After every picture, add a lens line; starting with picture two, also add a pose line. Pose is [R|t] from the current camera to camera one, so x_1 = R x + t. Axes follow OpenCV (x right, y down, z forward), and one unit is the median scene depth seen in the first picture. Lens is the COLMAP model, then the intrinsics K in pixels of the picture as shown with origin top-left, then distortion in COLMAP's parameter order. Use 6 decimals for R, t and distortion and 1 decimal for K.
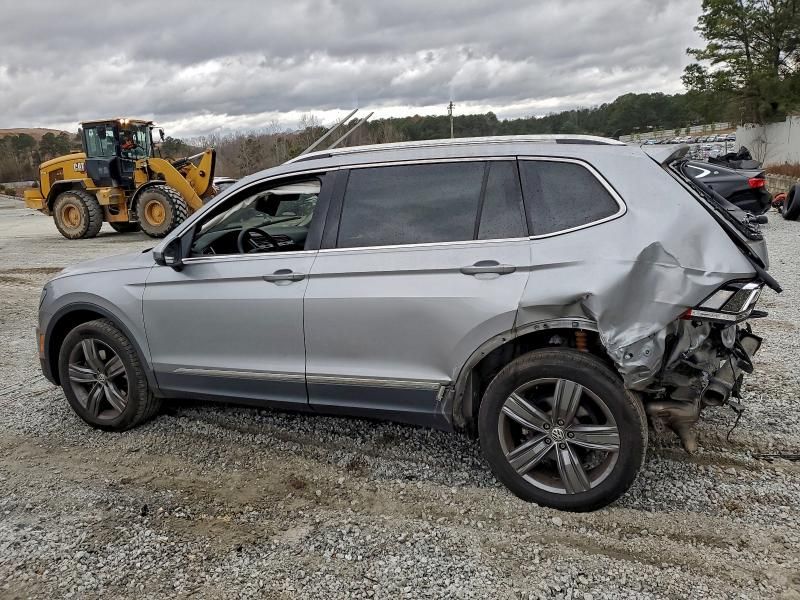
lens RADIAL K [[644.2, 0, 399.0], [0, 644.2, 298.7], [0, 0, 1]] dist [0.029579, 0.003345]
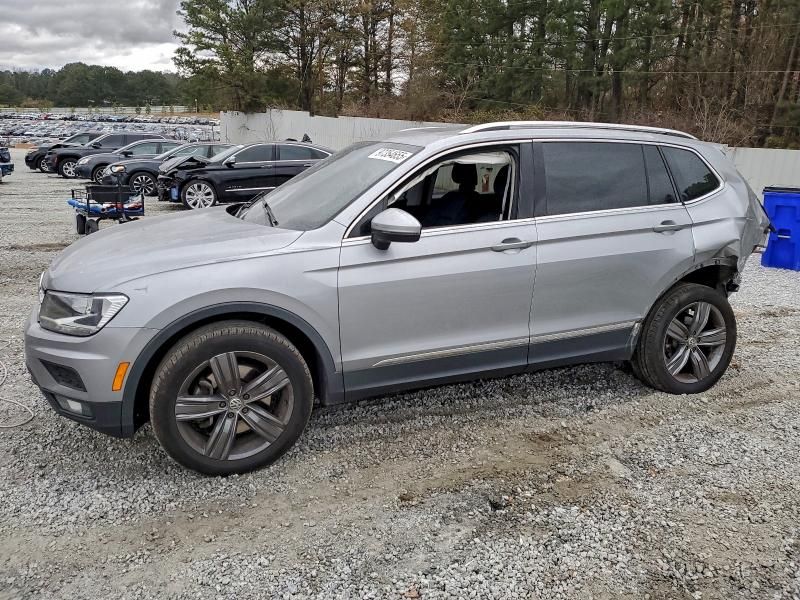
lens RADIAL K [[644.2, 0, 397.9], [0, 644.2, 297.8], [0, 0, 1]] dist [0.029579, 0.003345]
pose [[0.664467, -0.113466, 0.738654, -0.139188], [0.090669, 0.993345, 0.071026, -0.005308], [-0.741797, 0.019779, 0.670332, 0.059064]]
